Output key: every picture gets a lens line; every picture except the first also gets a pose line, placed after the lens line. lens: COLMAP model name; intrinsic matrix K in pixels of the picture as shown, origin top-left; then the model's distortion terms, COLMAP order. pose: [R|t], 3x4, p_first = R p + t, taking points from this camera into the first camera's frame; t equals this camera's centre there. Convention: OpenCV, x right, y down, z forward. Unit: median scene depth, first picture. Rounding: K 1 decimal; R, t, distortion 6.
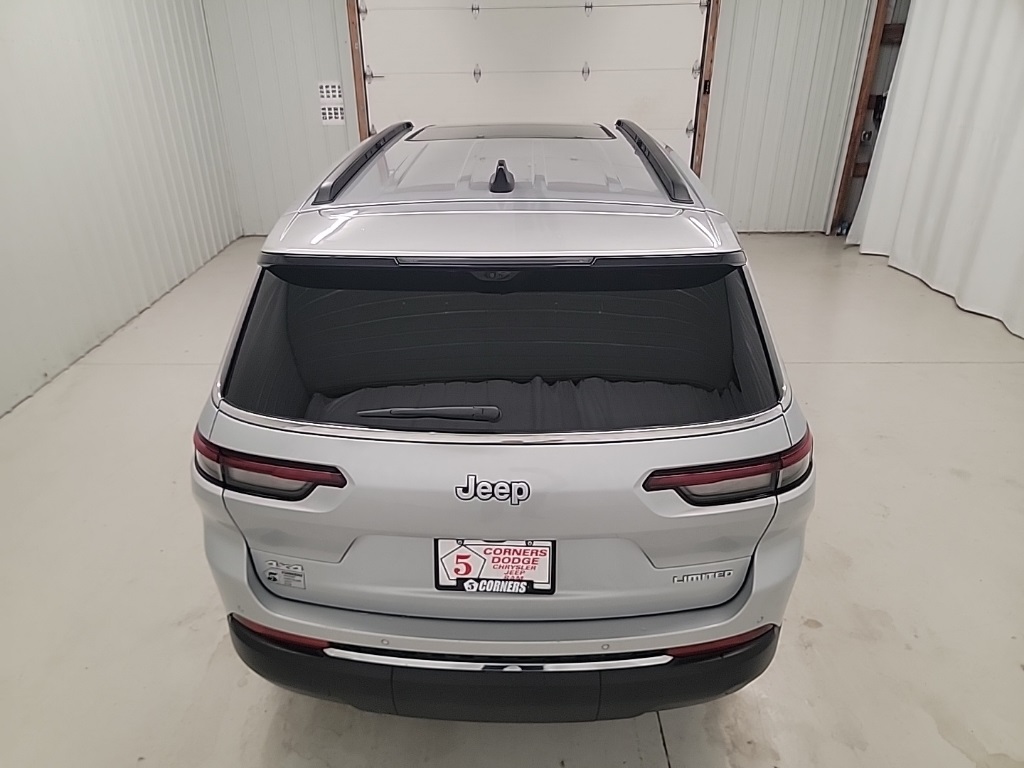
lens RADIAL K [[710.0, 0, 492.3], [0, 710.0, 395.4], [0, 0, 1]] dist [0.058817, -0.050718]
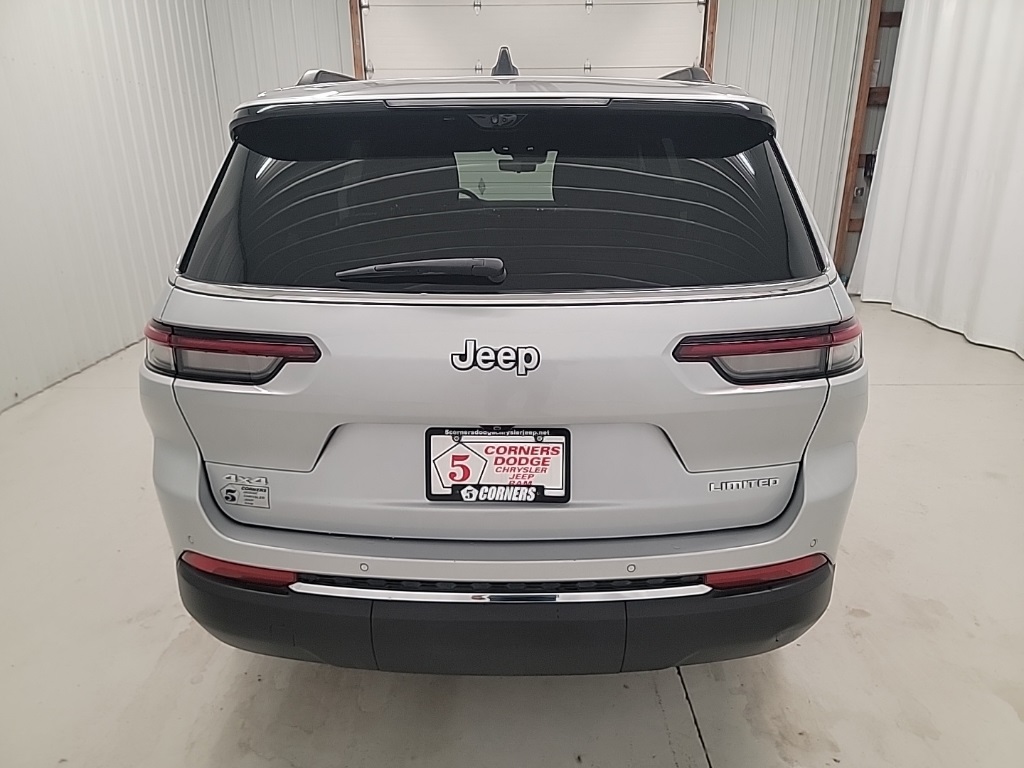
lens RADIAL K [[710.0, 0, 511.7], [0, 710.0, 388.7], [0, 0, 1]] dist [0.058817, -0.050718]
pose [[0.999712, 0.001623, 0.023956, -0.000336], [0.001743, 0.990172, -0.139842, 0.250859], [-0.023947, 0.139843, 0.989884, 0.151959]]
